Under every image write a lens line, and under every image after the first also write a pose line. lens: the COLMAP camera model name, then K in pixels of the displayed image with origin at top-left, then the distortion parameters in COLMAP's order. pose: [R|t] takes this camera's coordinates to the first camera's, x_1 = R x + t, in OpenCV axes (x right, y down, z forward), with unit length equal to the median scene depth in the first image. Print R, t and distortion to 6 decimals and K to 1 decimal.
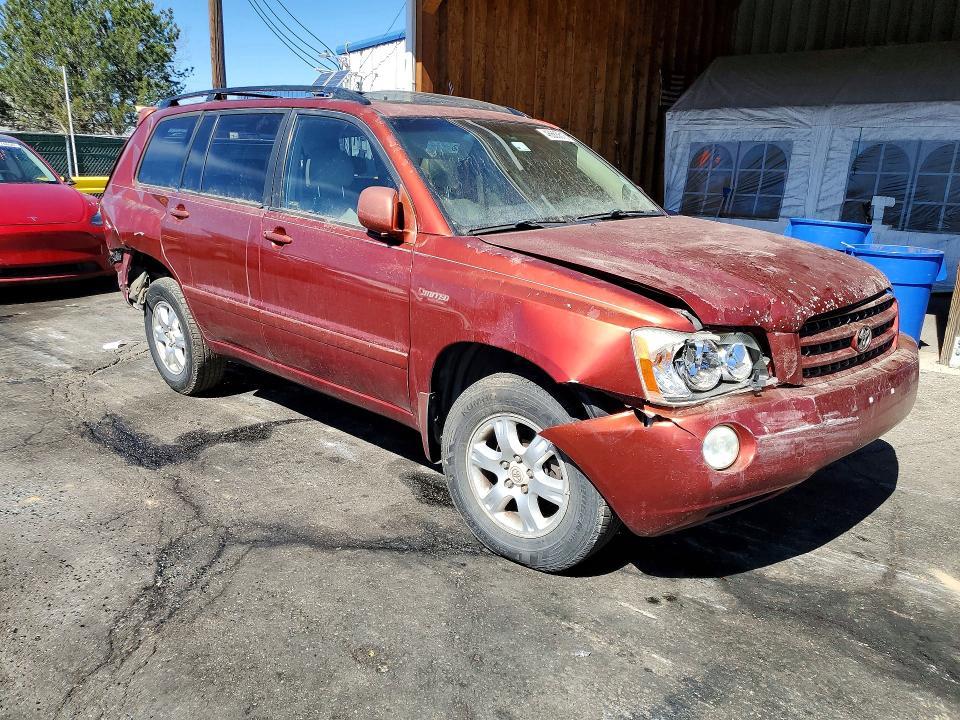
lens RADIAL K [[765.6, 0, 474.3], [0, 765.6, 364.6], [0, 0, 1]] dist [0.022664, 0.000291]
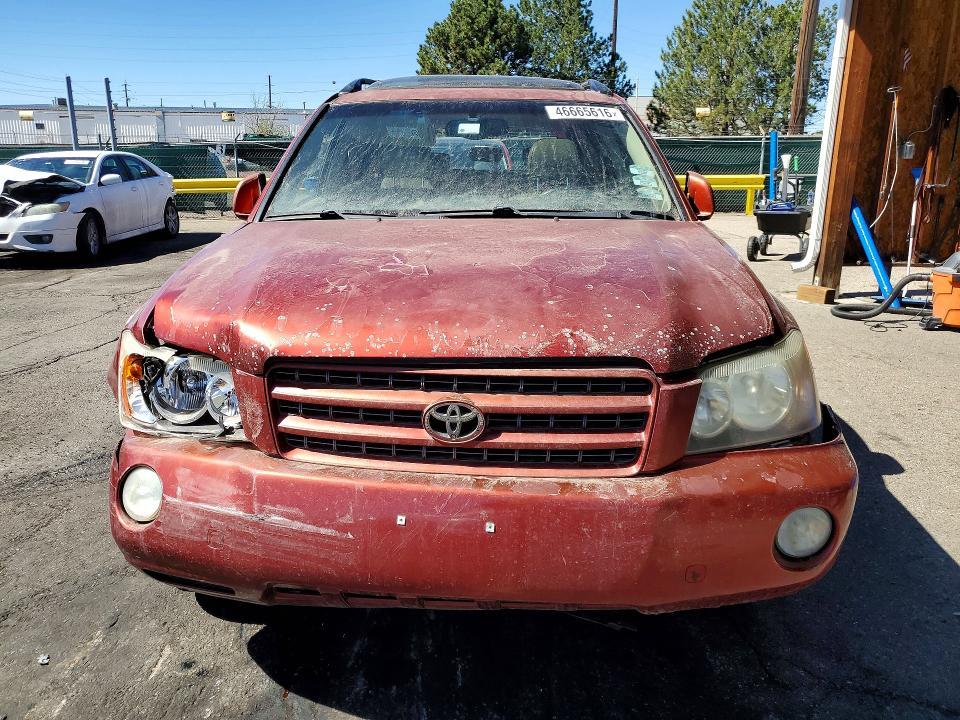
lens RADIAL K [[765.6, 0, 474.3], [0, 765.6, 364.6], [0, 0, 1]] dist [0.022664, 0.000291]
pose [[0.653230, 0.186150, -0.733920, 1.031925], [-0.190788, 0.978498, 0.078372, -0.140033], [0.732728, 0.088828, 0.674700, 0.664682]]
